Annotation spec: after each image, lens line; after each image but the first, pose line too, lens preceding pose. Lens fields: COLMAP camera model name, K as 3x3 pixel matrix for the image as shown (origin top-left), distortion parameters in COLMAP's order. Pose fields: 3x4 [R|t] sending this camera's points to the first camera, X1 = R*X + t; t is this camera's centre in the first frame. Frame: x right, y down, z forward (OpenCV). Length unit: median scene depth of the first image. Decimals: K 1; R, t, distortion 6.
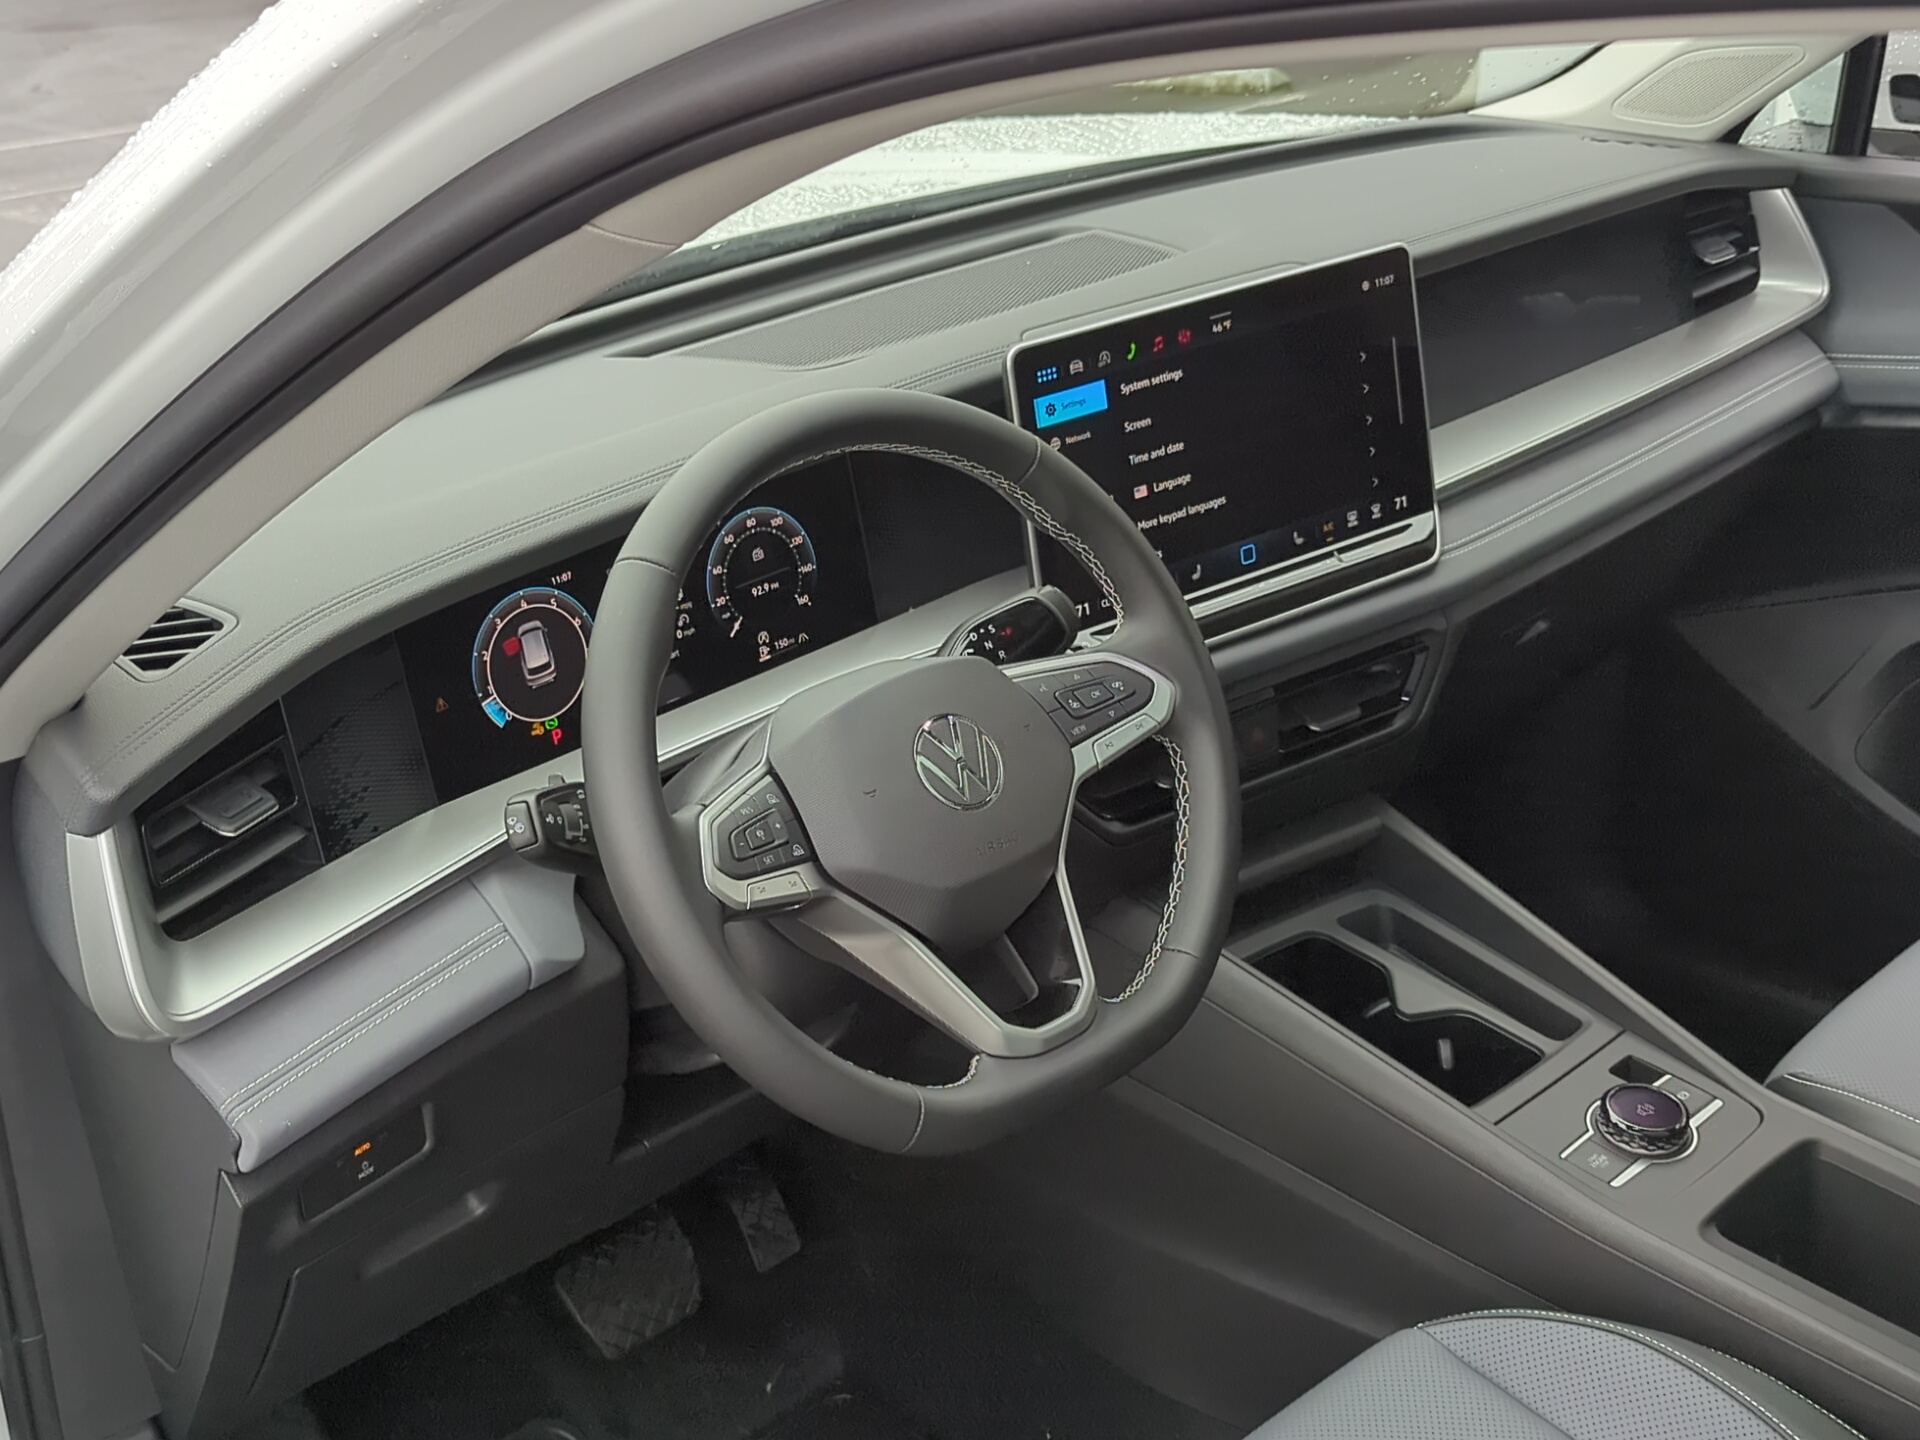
lens RADIAL K [[2382.2, 0, 906.4], [0, 2382.2, 791.0], [0, 0, 1]] dist [0.128872, 0.000000]
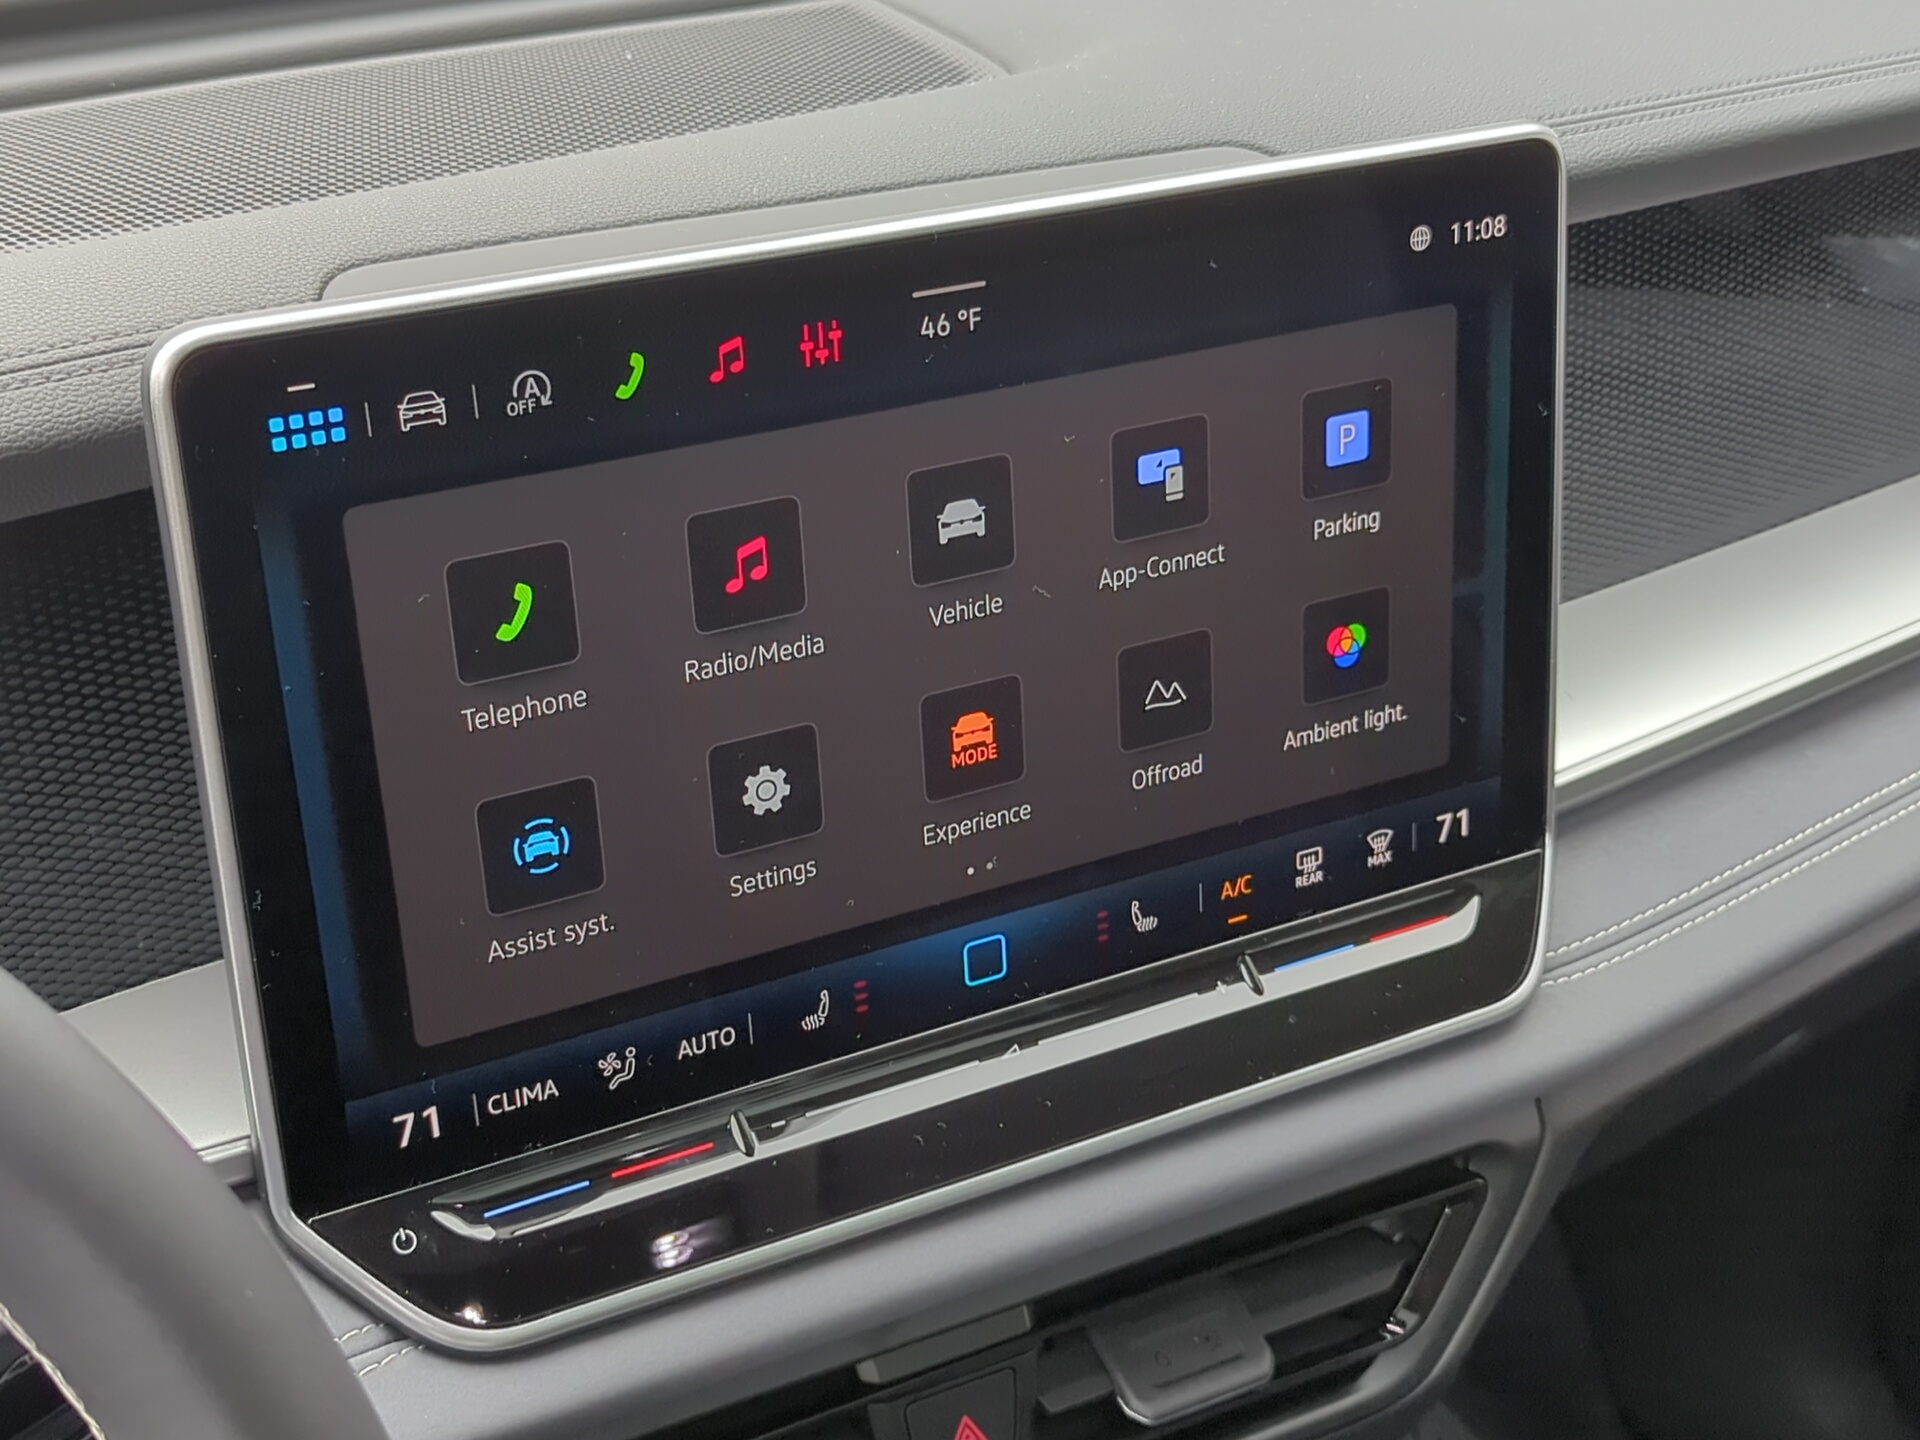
lens RADIAL K [[2709.2, 0, 947.4], [0, 2709.2, 755.2], [0, 0, 1]] dist [0.094474, 0.000000]
pose [[0.991577, 0.126281, -0.028773, 0.141313], [-0.124484, 0.990557, 0.057452, -0.147308], [0.035756, -0.053386, 0.997934, 0.587062]]
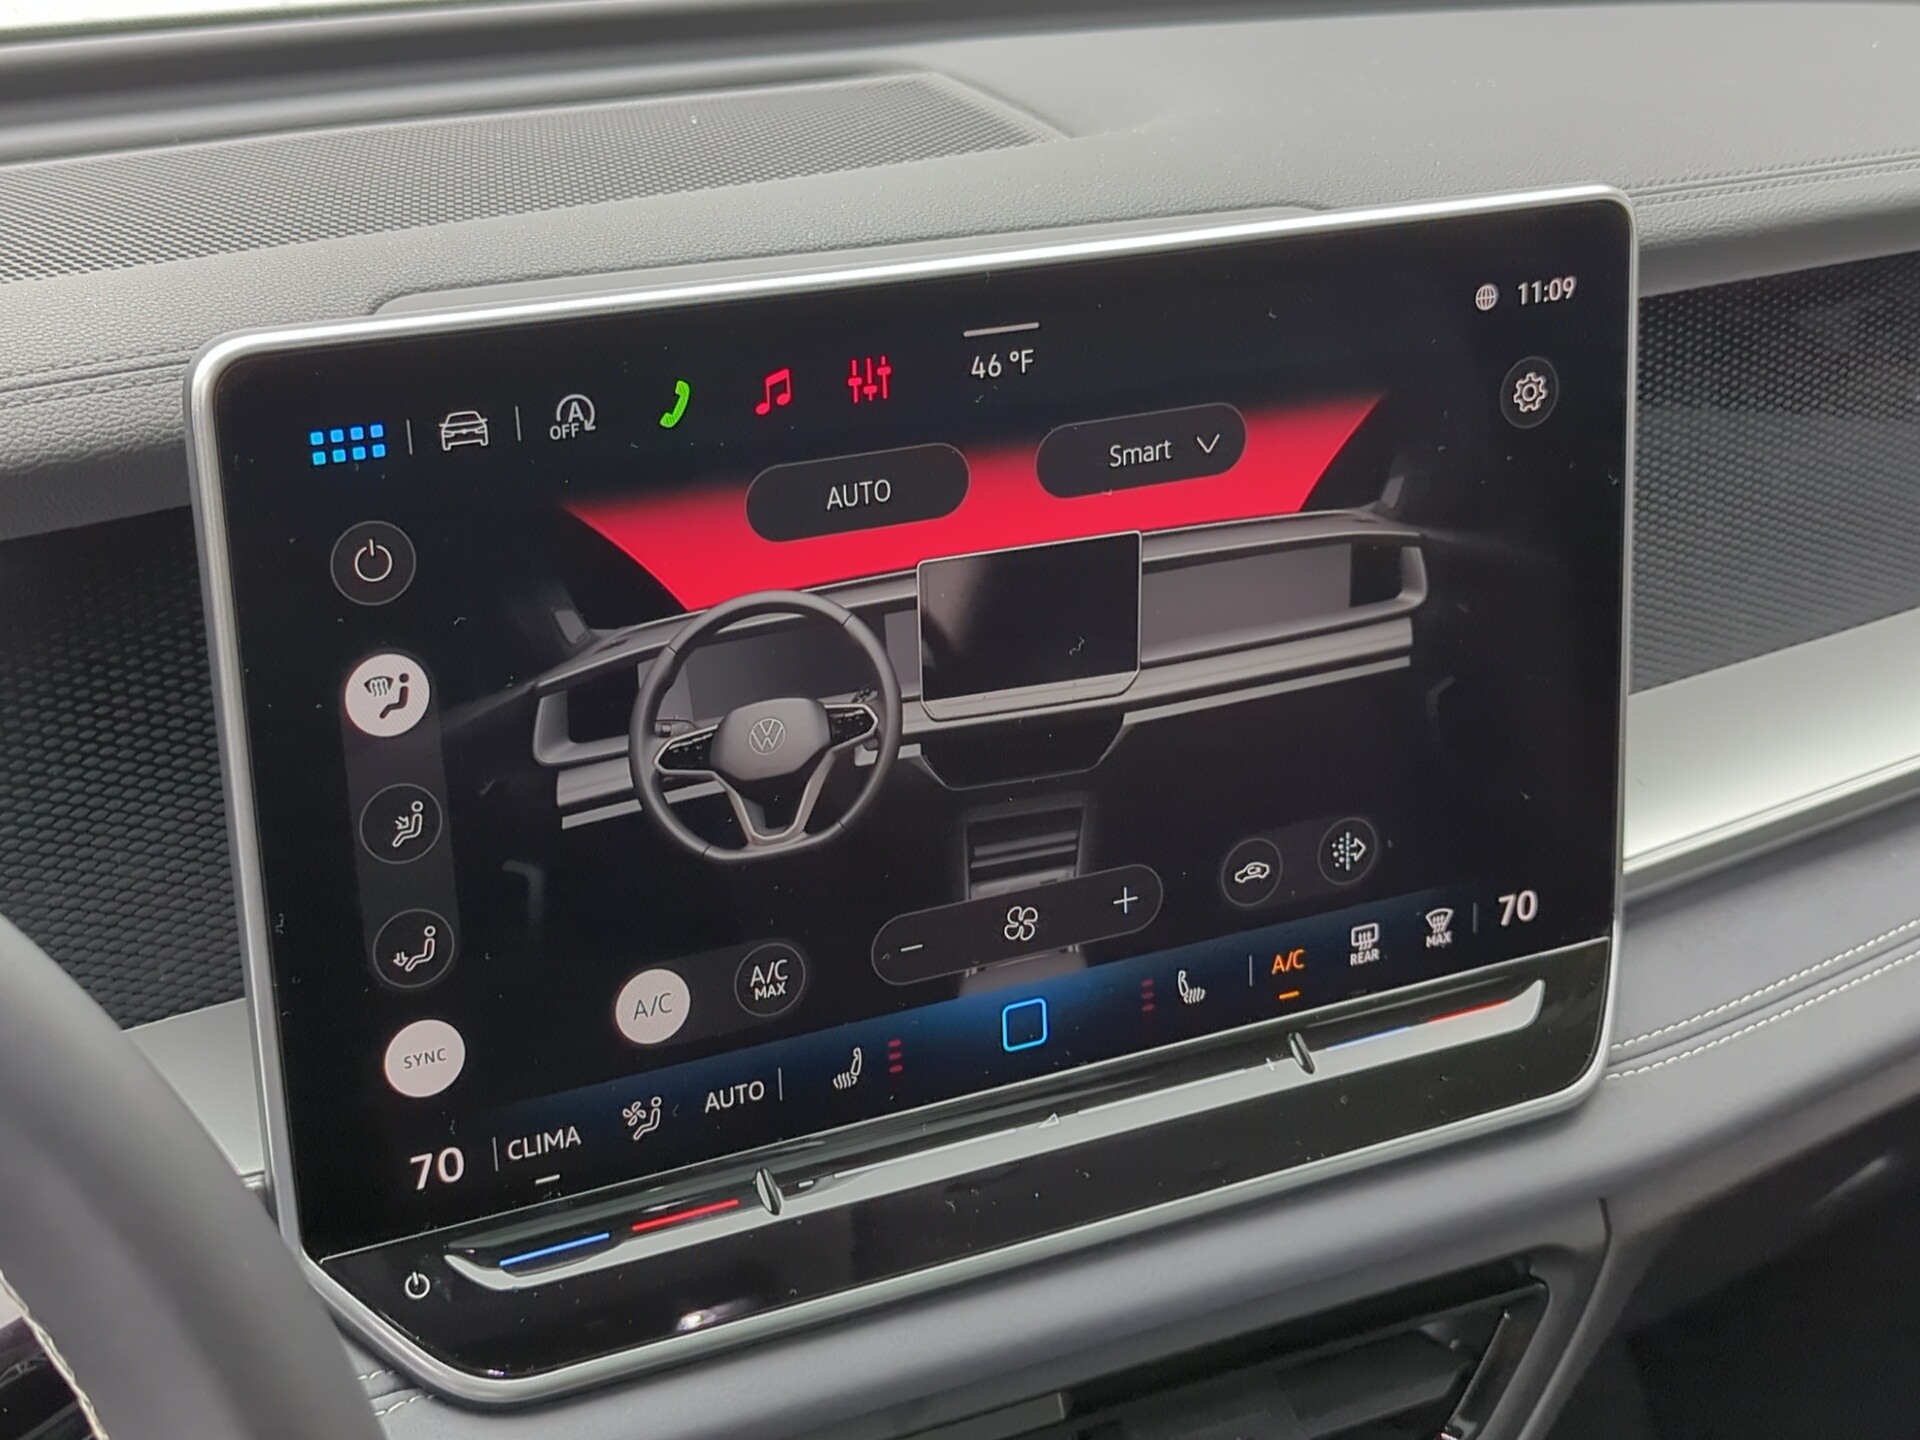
lens RADIAL K [[2838.1, 0, 950.0], [0, 2838.1, 768.3], [0, 0, 1]] dist [0.097034, 0.000000]
pose [[0.986943, 0.148277, -0.062910, 0.148514], [-0.148241, 0.988937, 0.005274, -0.132315], [0.062996, 0.004120, 0.998005, 0.578573]]
